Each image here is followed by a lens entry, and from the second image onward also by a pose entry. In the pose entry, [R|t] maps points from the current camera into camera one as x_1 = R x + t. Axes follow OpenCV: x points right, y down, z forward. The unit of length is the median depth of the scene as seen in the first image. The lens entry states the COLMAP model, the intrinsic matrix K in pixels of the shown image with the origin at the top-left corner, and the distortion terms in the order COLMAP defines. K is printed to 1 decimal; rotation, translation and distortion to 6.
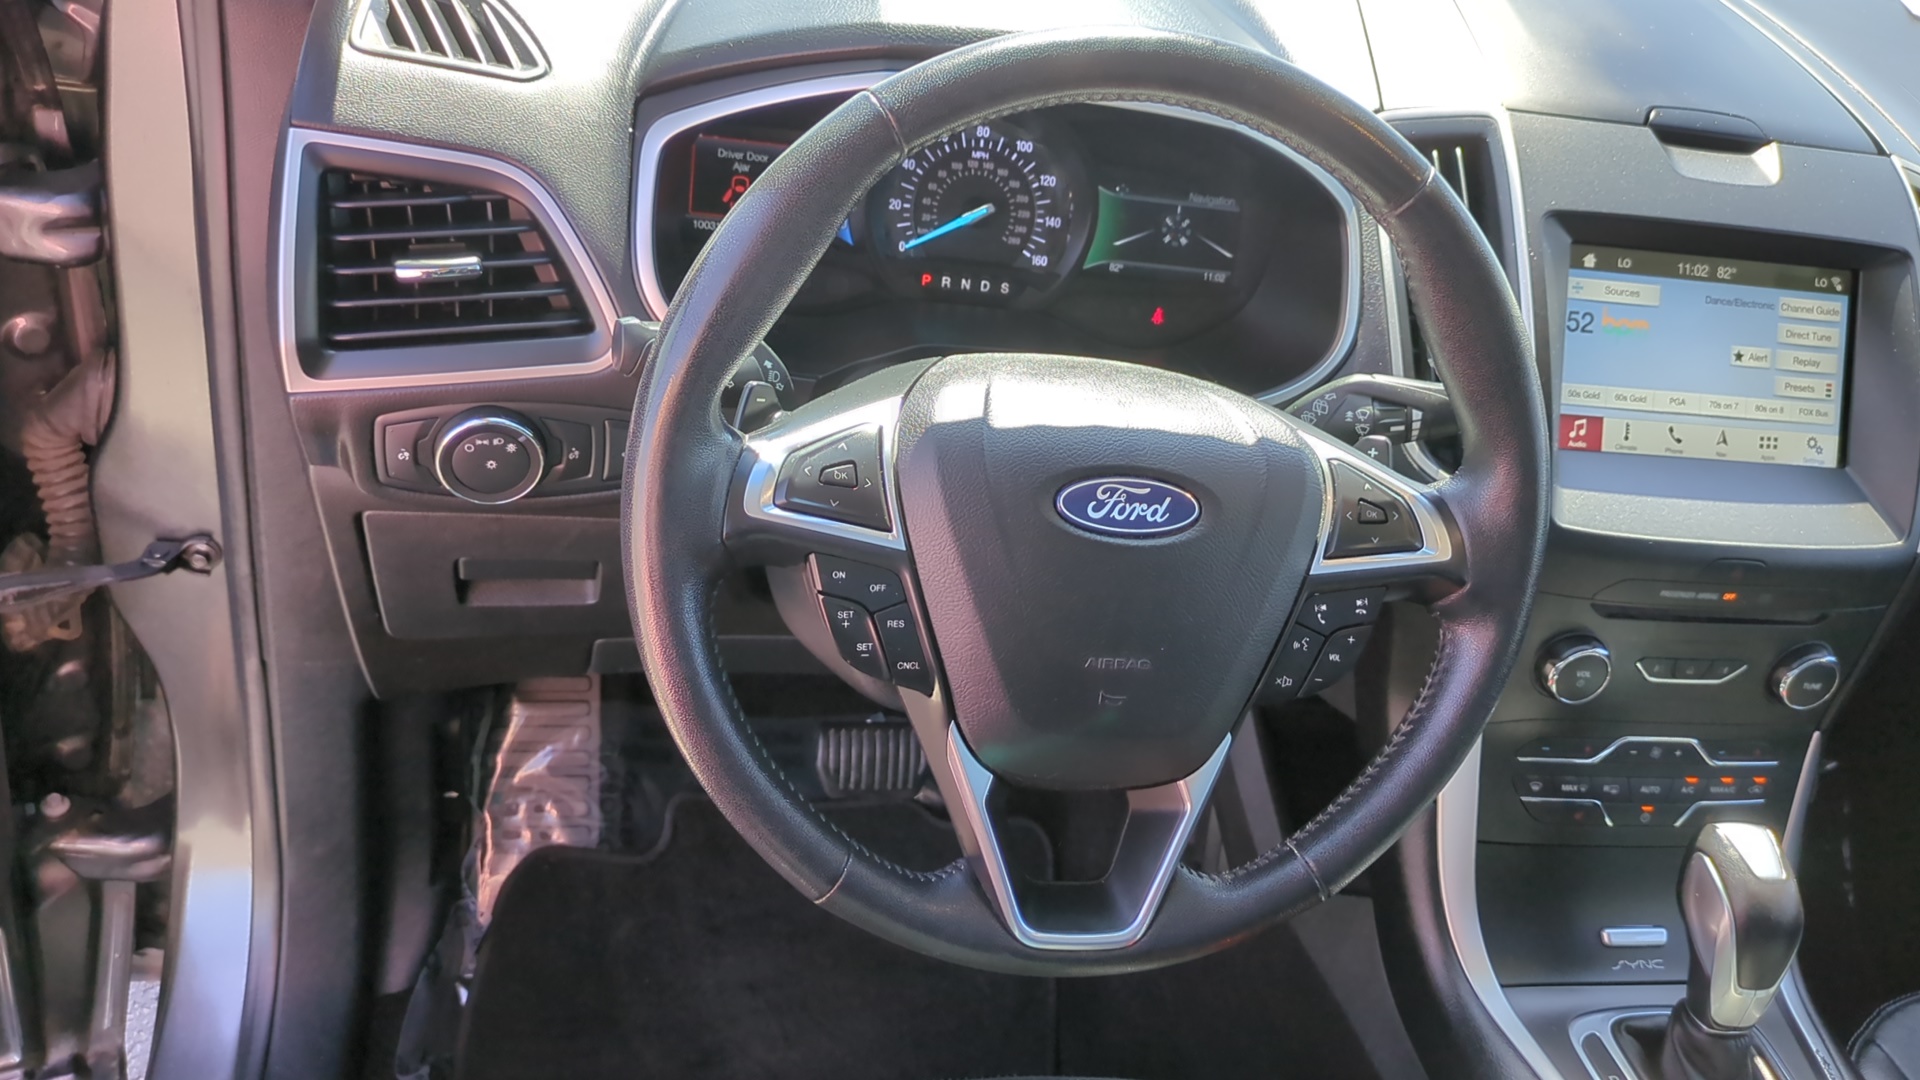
lens RADIAL K [[1650.8, 0, 957.7], [0, 1650.8, 544.4], [0, 0, 1]] dist [0.071816, -0.077100]
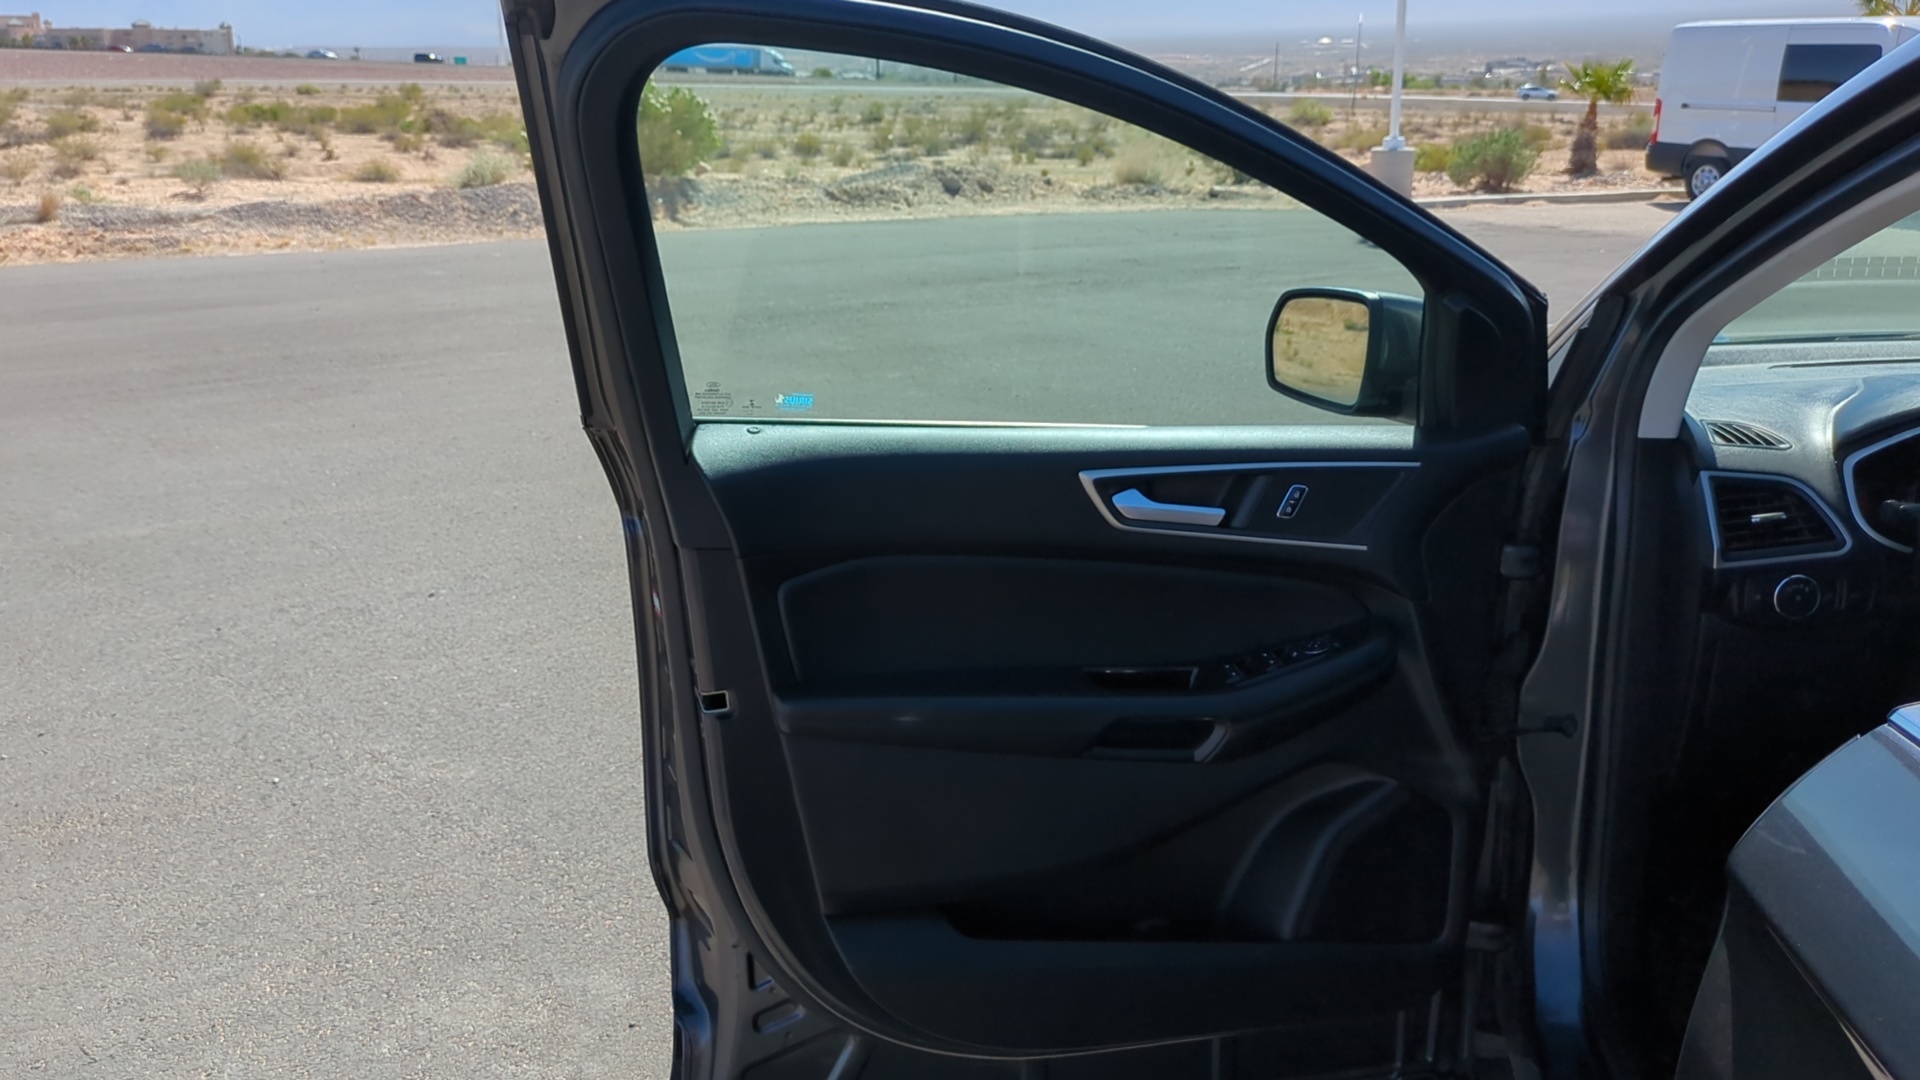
lens RADIAL K [[1650.8, 0, 979.2], [0, 1650.8, 563.5], [0, 0, 1]] dist [0.071816, -0.077100]
pose [[0.949293, -0.121198, -0.290094, -0.696505], [-0.003973, 0.918010, -0.396536, 0.856624], [0.314368, 0.377582, 0.870979, -1.446824]]
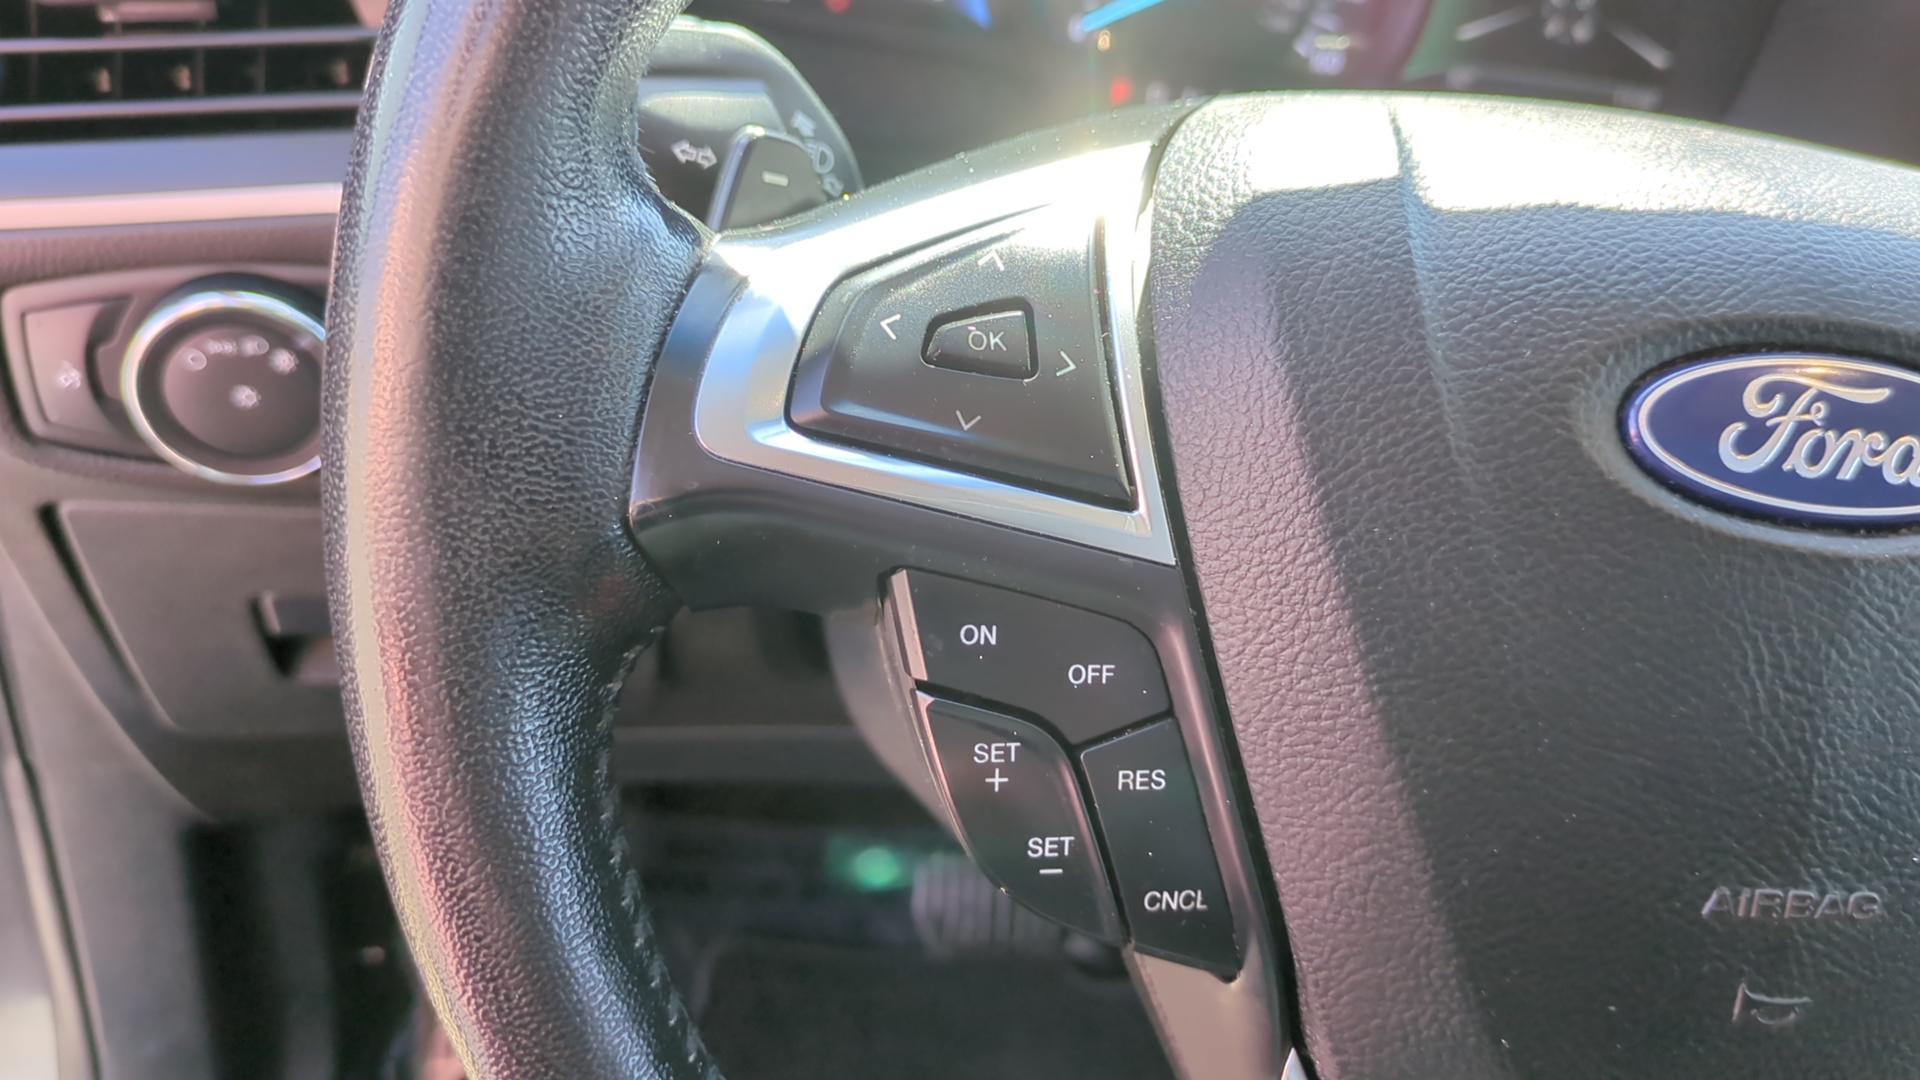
lens RADIAL K [[1650.8, 0, 969.3], [0, 1650.8, 522.9], [0, 0, 1]] dist [0.071816, -0.077100]
pose [[0.998420, 0.003545, -0.056082, -0.044710], [-0.005964, 0.999056, -0.043025, 0.008156], [0.055876, 0.043292, 0.997499, 0.539197]]
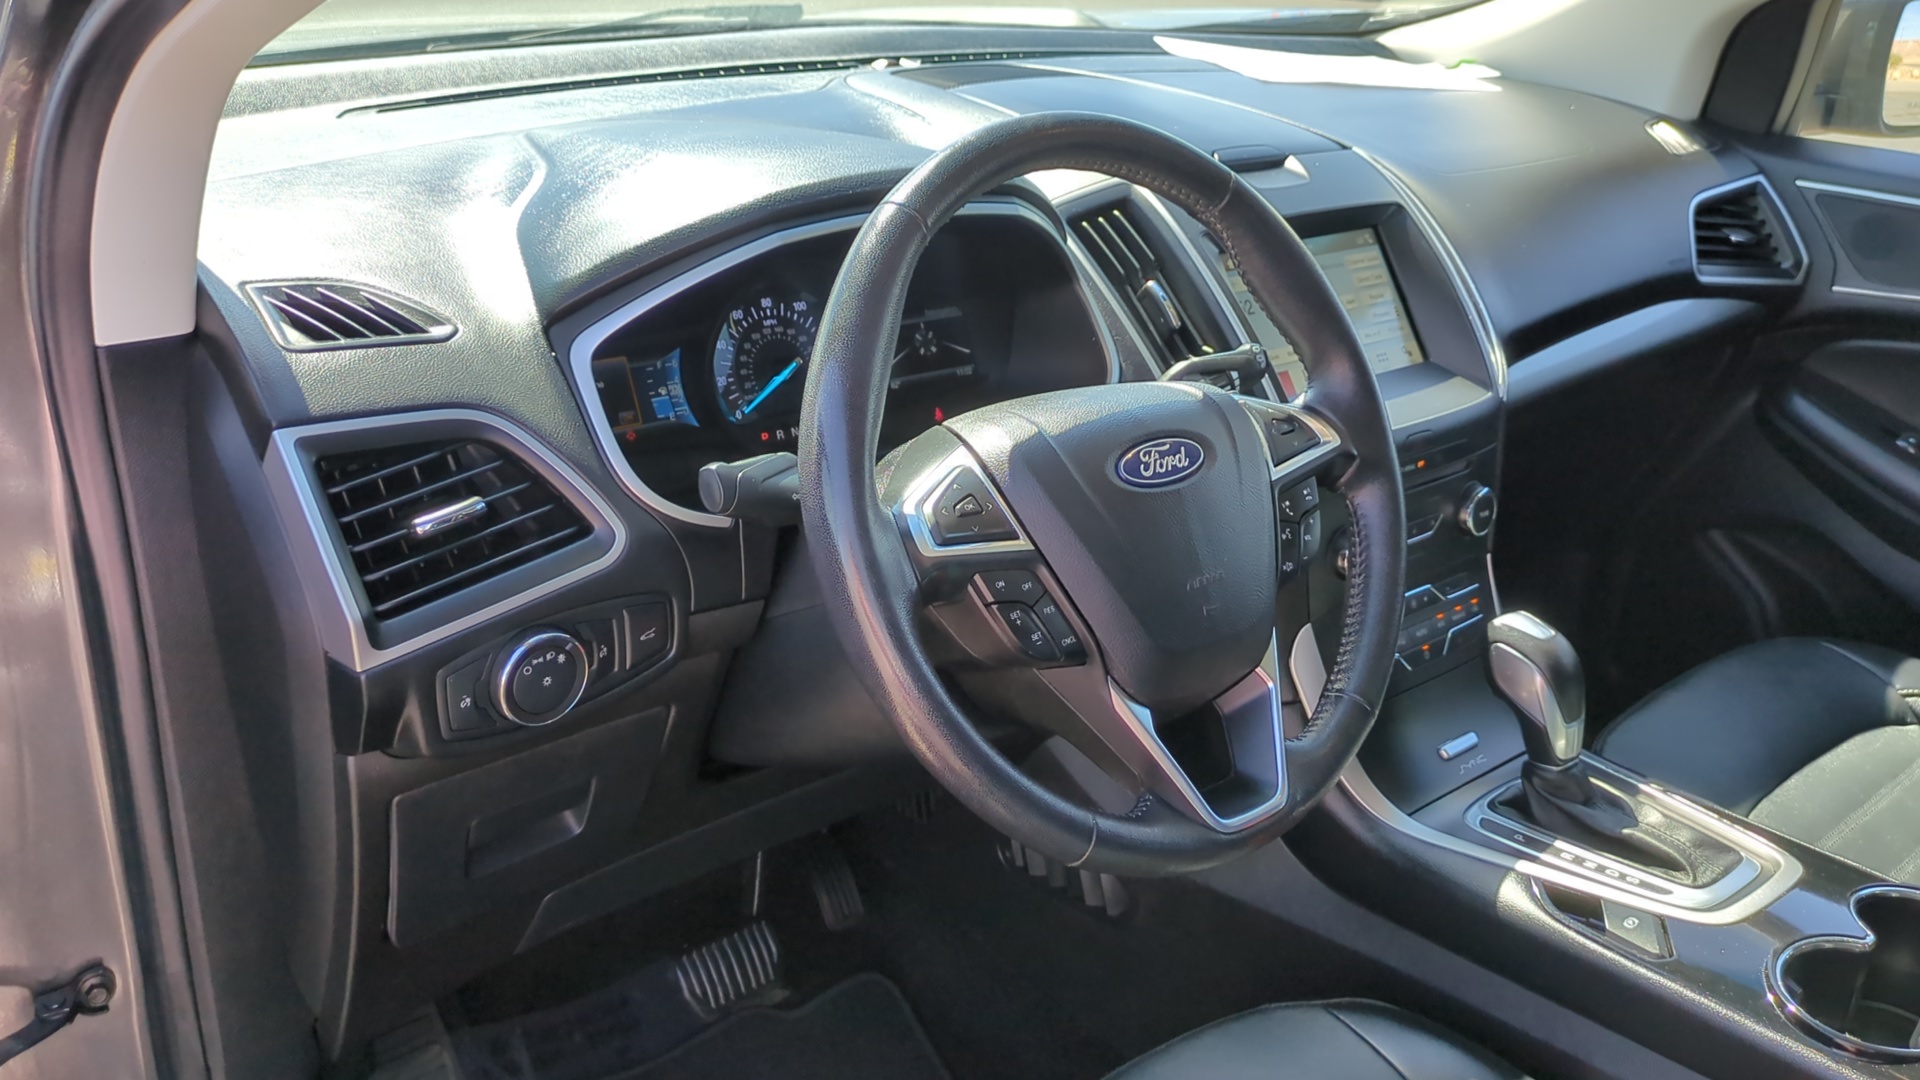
lens RADIAL K [[1650.8, 0, 961.5], [0, 1650.8, 552.2], [0, 0, 1]] dist [0.071816, -0.077100]
pose [[0.850099, -0.332040, 0.408757, -0.466043], [0.397609, 0.913632, -0.084756, 0.070920], [-0.345311, 0.234576, 0.908699, -0.057591]]
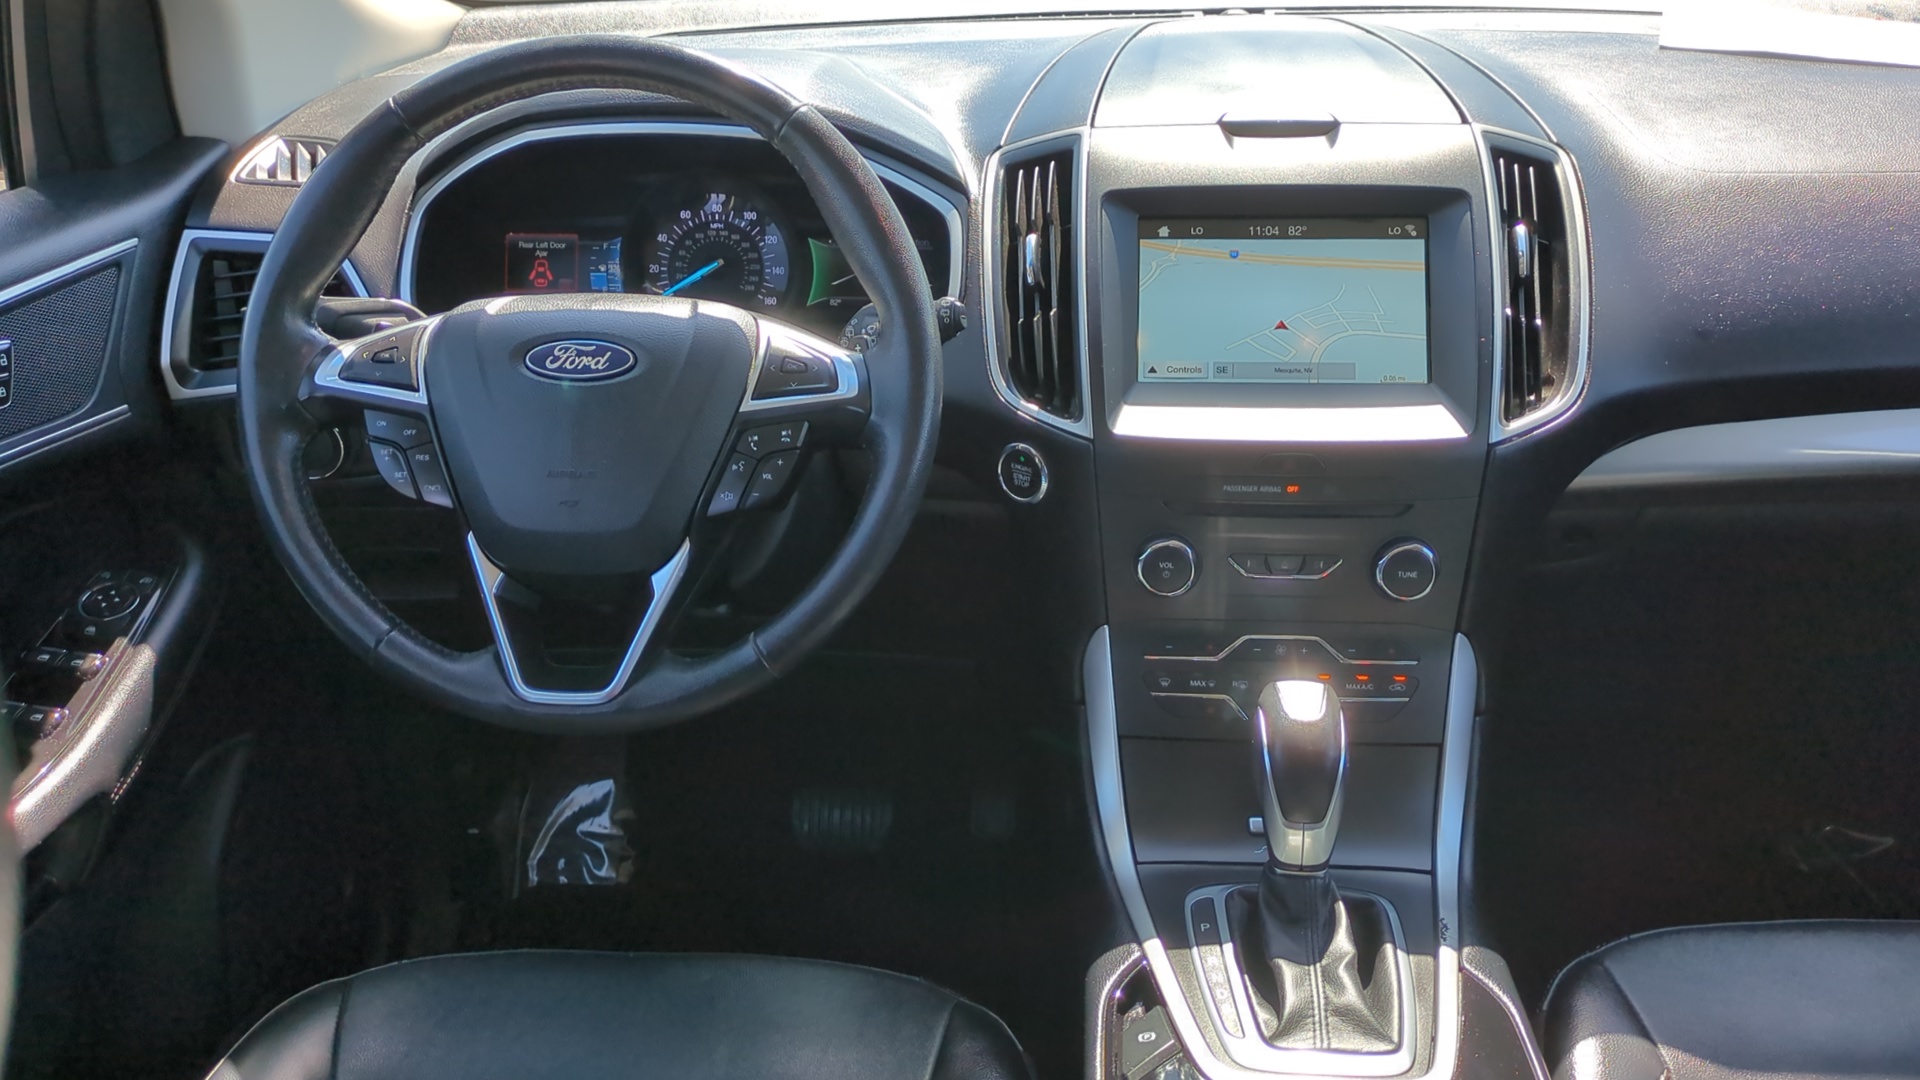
lens RADIAL K [[1650.8, 0, 944.1], [0, 1650.8, 545.8], [0, 0, 1]] dist [0.071816, -0.077100]
pose [[0.950092, -0.084926, -0.300187, 0.654813], [0.013925, 0.972819, -0.231147, 0.371458], [0.311659, 0.215431, 0.925451, -0.115775]]
